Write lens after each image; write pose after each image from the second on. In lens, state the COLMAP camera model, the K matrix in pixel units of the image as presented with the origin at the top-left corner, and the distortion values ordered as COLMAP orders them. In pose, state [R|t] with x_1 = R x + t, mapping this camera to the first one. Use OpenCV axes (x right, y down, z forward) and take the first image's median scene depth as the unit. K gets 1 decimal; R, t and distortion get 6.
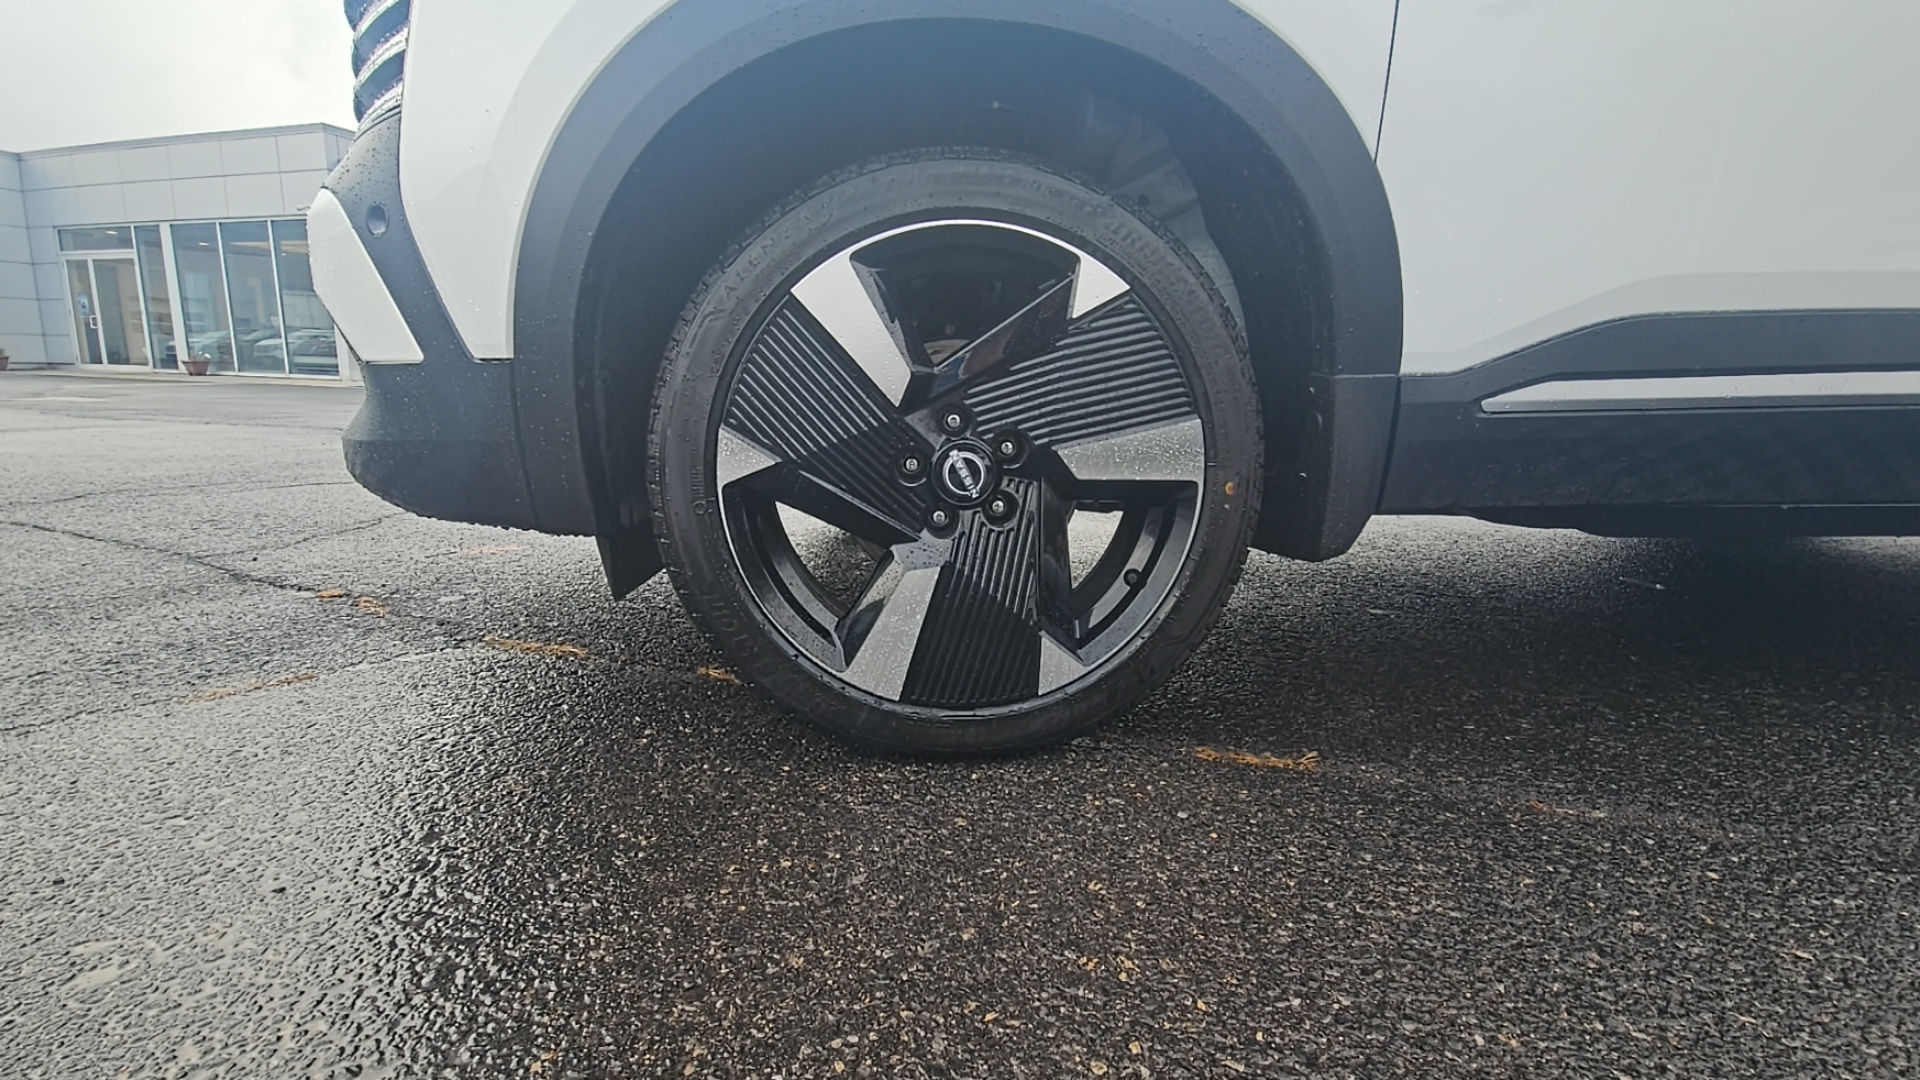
lens RADIAL K [[859.0, 0, 972.7], [0, 859.0, 537.9], [0, 0, 1]] dist [0.013775, -0.008458]
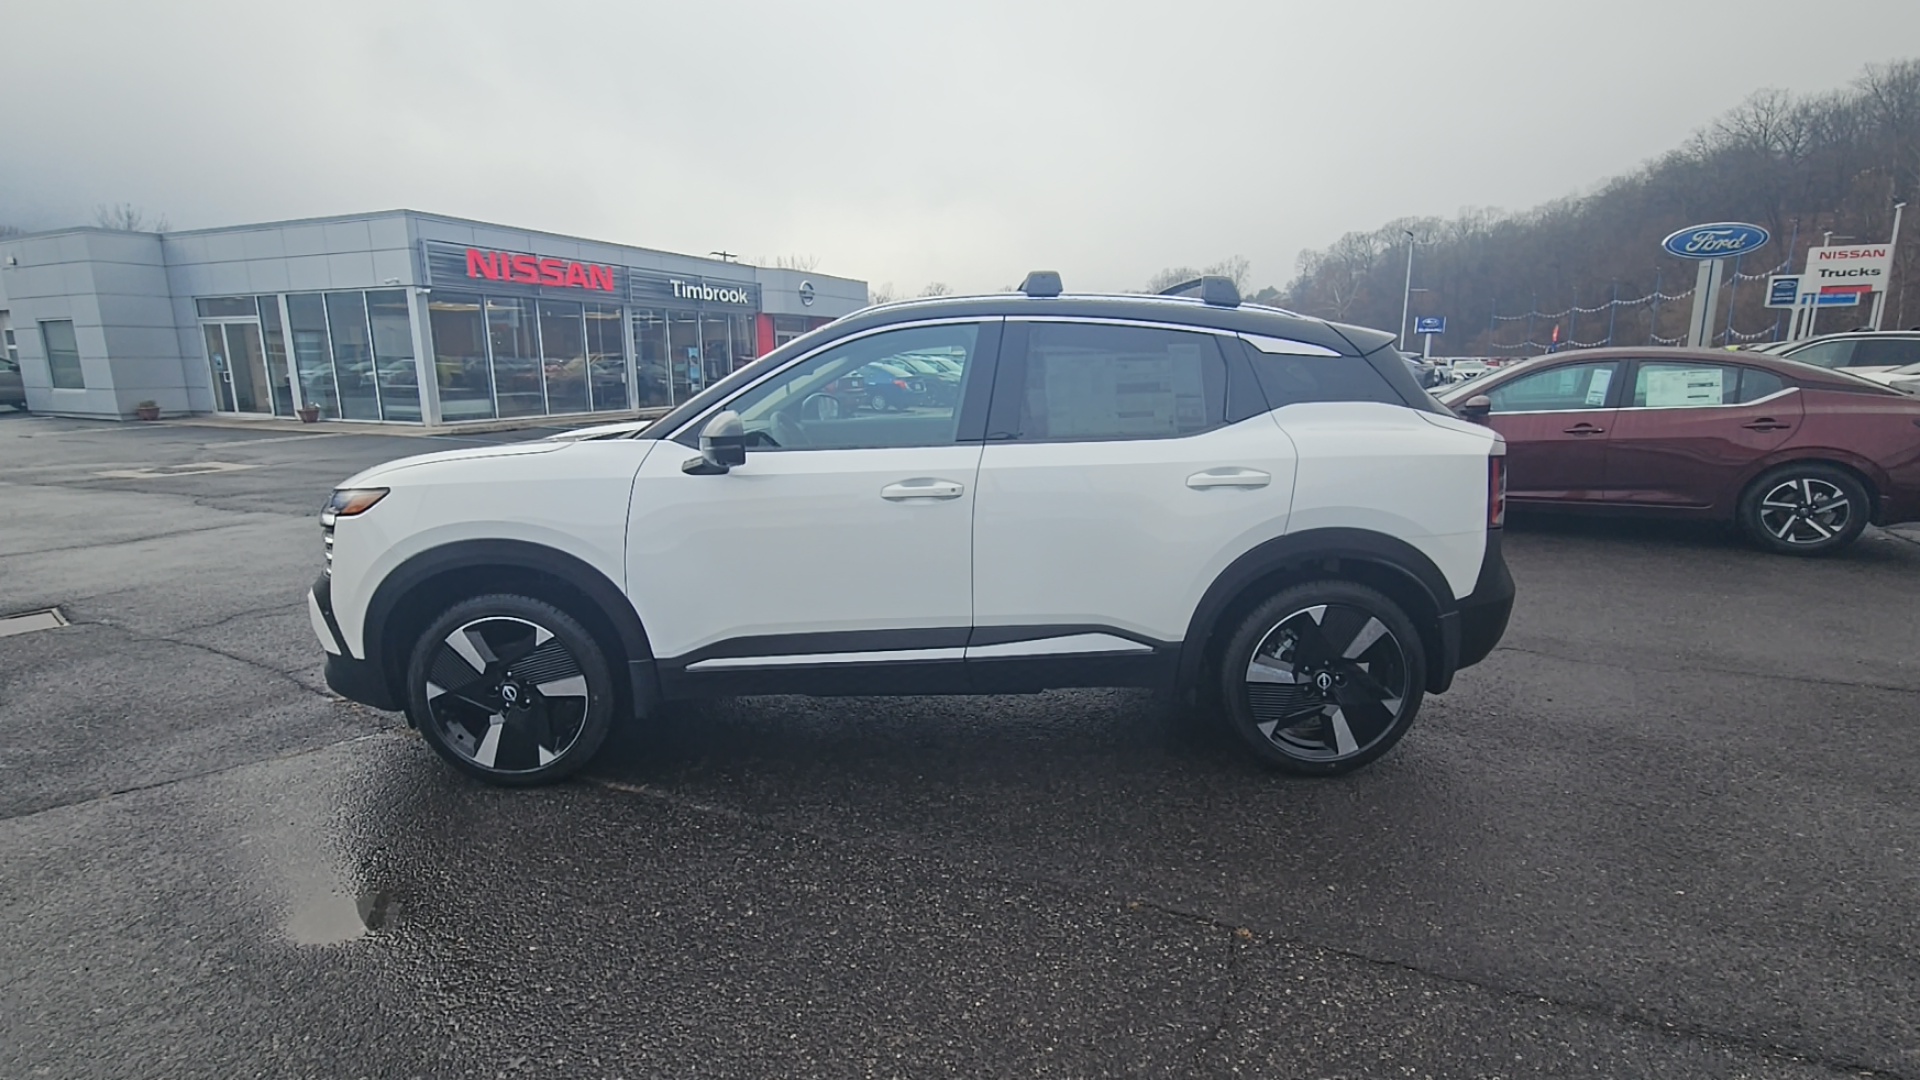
lens RADIAL K [[859.0, 0, 961.2], [0, 859.0, 542.4], [0, 0, 1]] dist [0.013775, -0.008458]
pose [[0.995807, -0.009354, -0.091001, 1.586442], [0.010376, 0.999888, 0.010756, -0.532250], [0.090890, -0.011655, 0.995793, -1.593109]]
